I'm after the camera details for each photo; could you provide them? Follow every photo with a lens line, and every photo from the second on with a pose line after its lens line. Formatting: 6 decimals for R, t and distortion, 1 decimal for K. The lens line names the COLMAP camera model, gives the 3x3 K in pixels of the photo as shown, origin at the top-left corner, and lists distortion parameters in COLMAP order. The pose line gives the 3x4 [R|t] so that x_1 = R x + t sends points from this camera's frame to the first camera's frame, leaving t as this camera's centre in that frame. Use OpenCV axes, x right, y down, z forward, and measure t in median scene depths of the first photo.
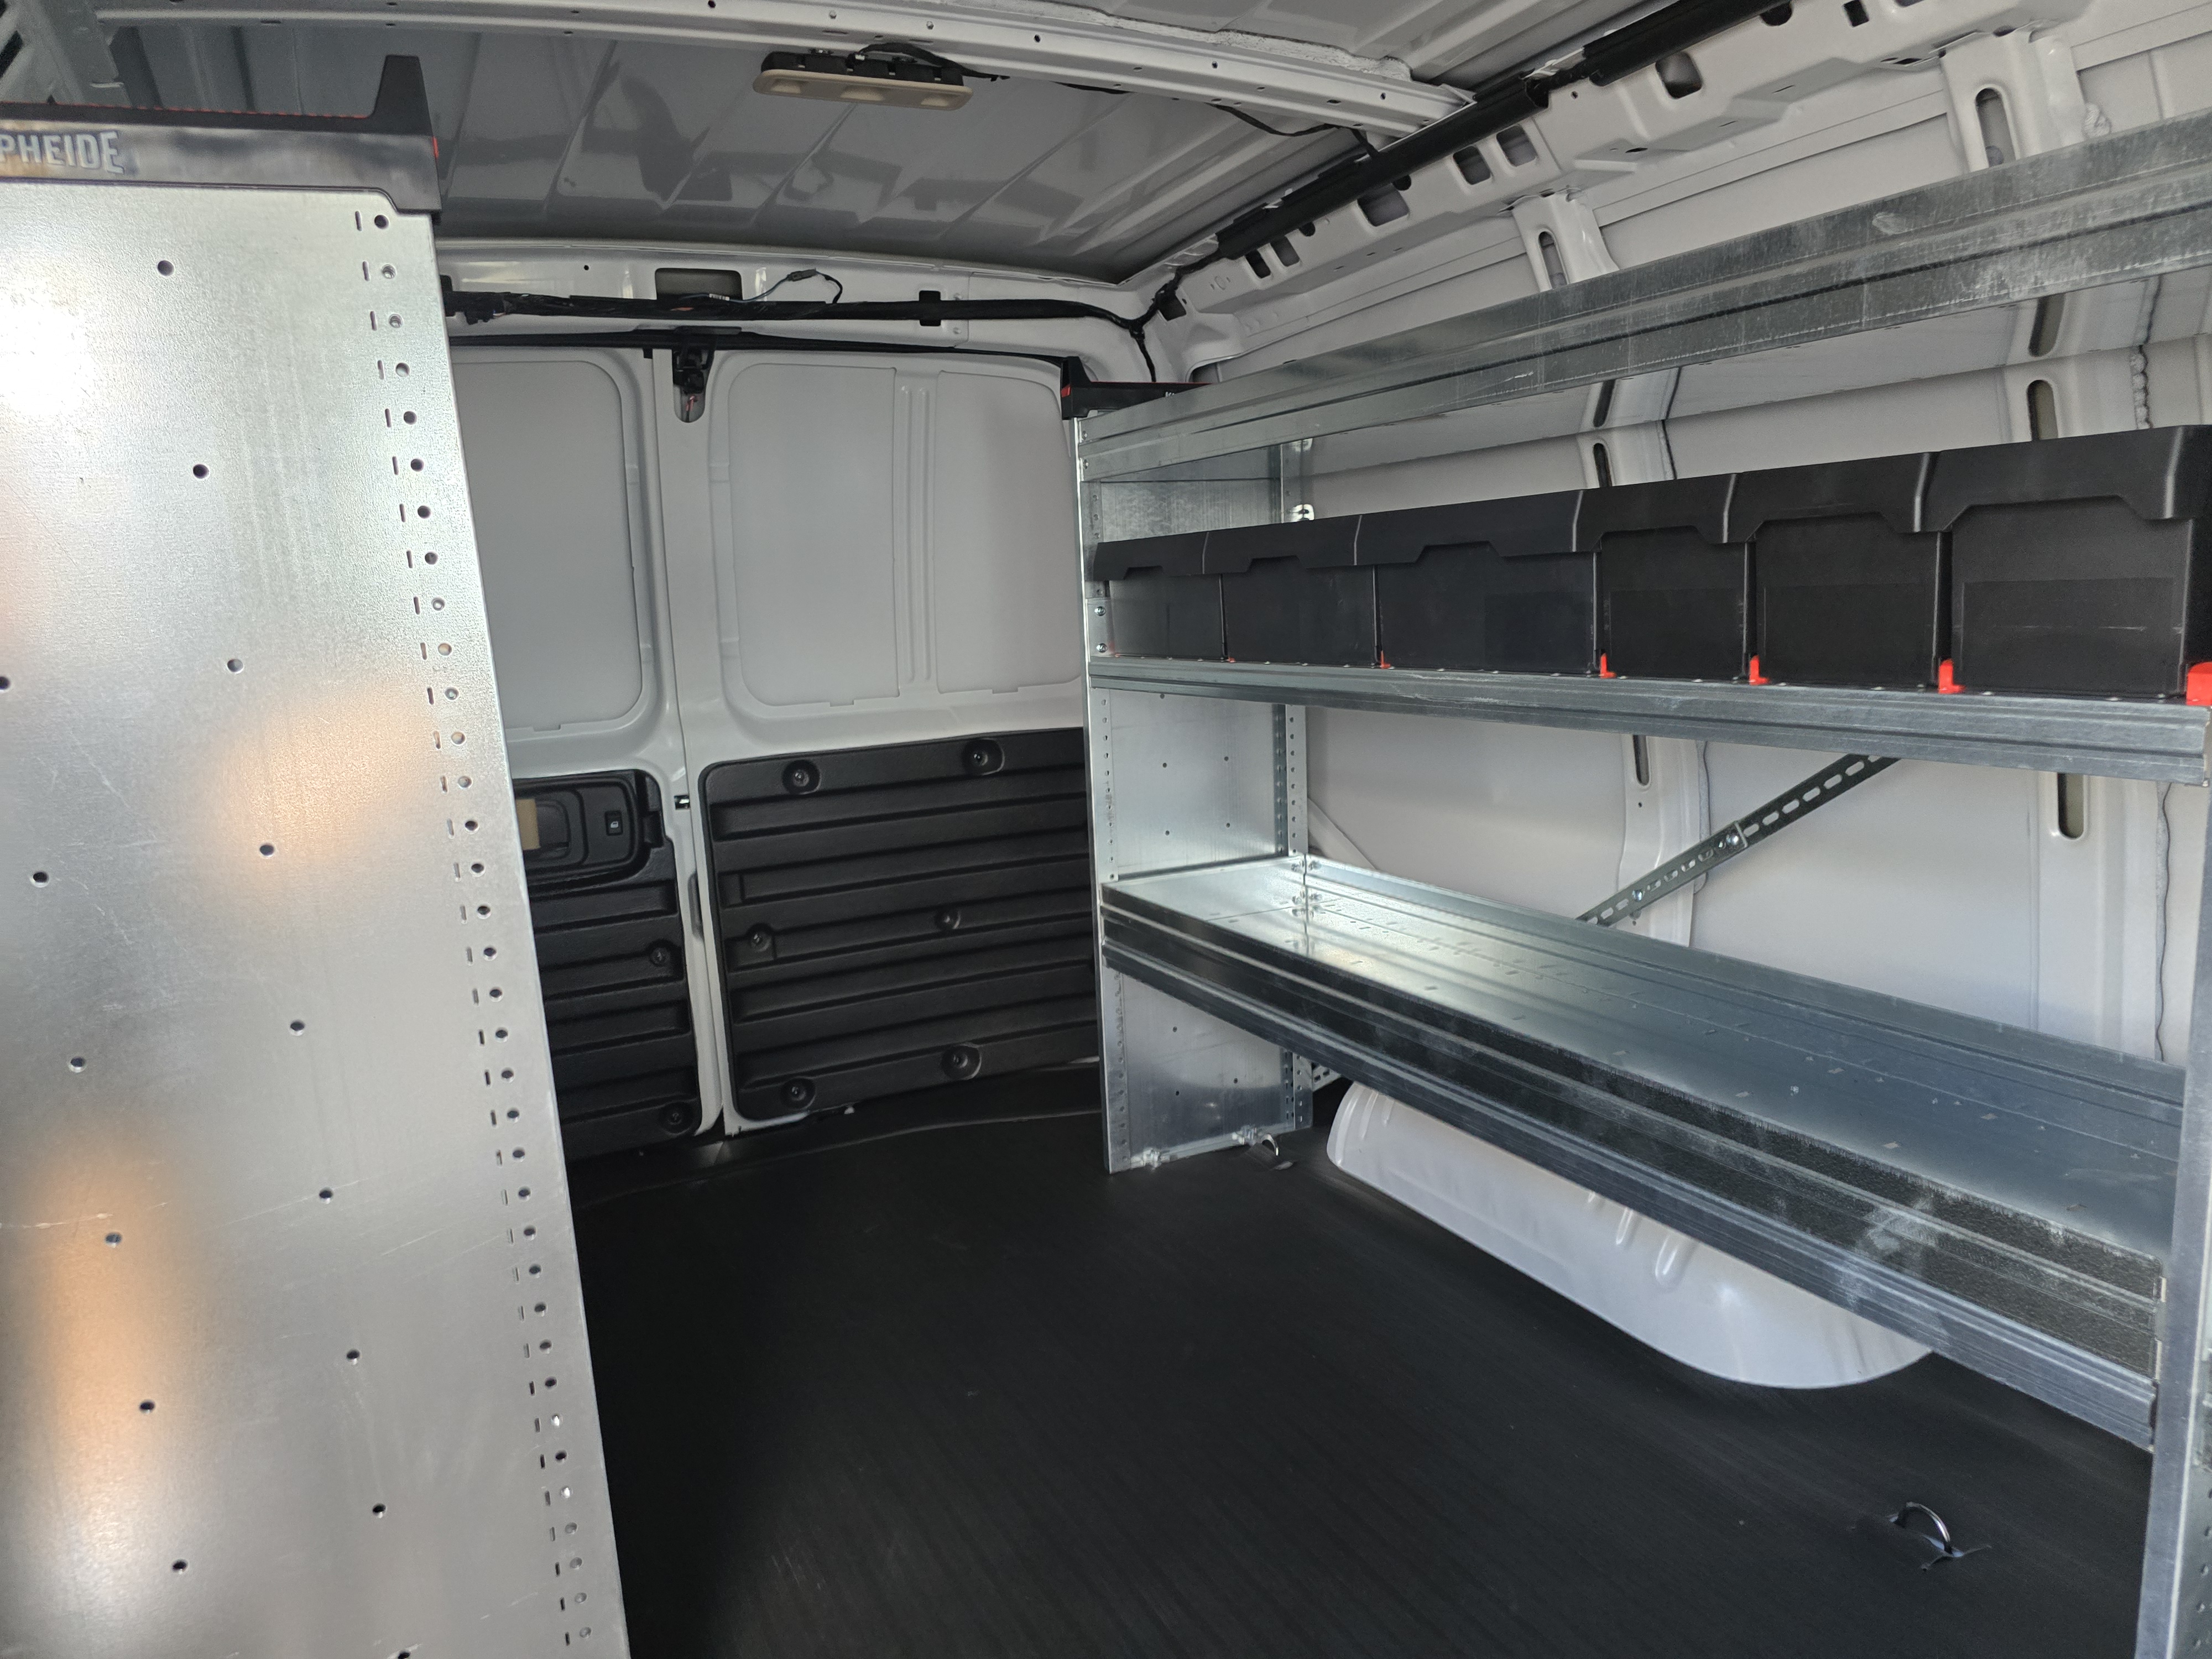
lens RADIAL K [[1514.4, 0, 1106.0], [0, 1514.4, 829.5], [0, 0, 1]] dist [-0.007542, -0.002842]
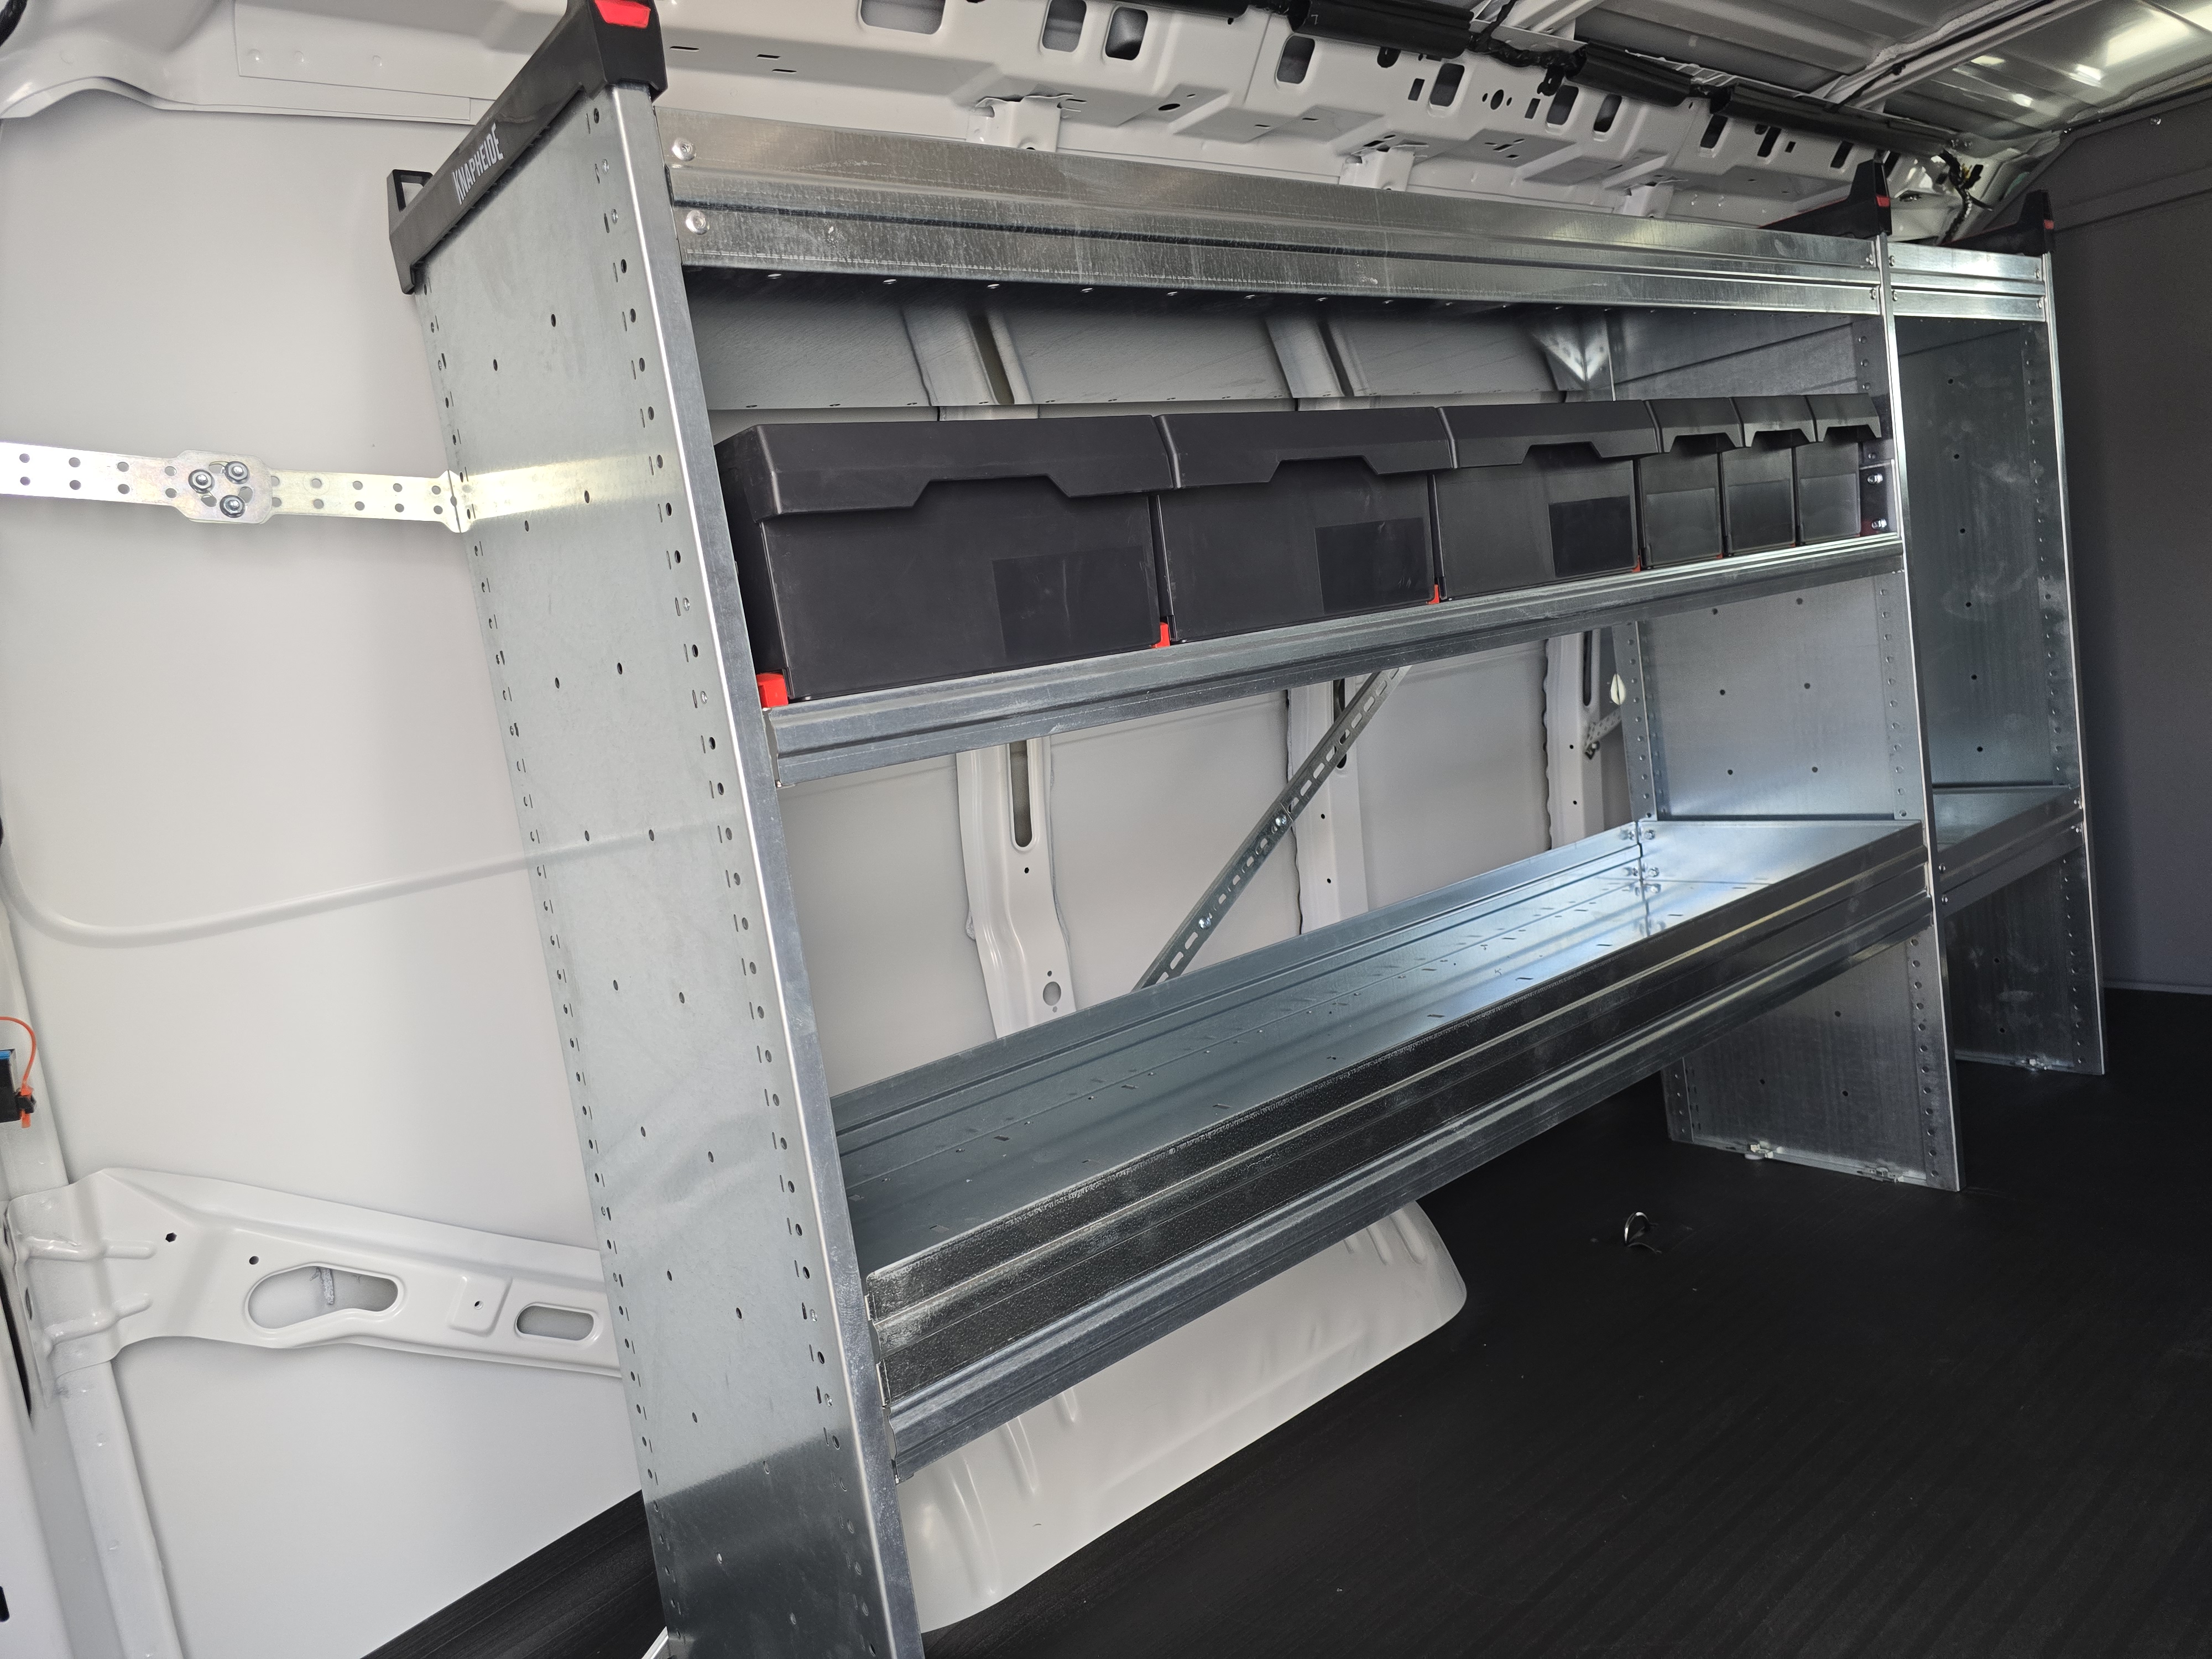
lens RADIAL K [[1514.4, 0, 1106.0], [0, 1514.4, 829.5], [0, 0, 1]] dist [-0.007542, -0.002842]
pose [[-0.226812, -0.042049, 0.973031, -0.457553], [0.305186, 0.945683, 0.112006, -0.114762], [-0.924888, 0.322359, -0.201659, 1.164452]]
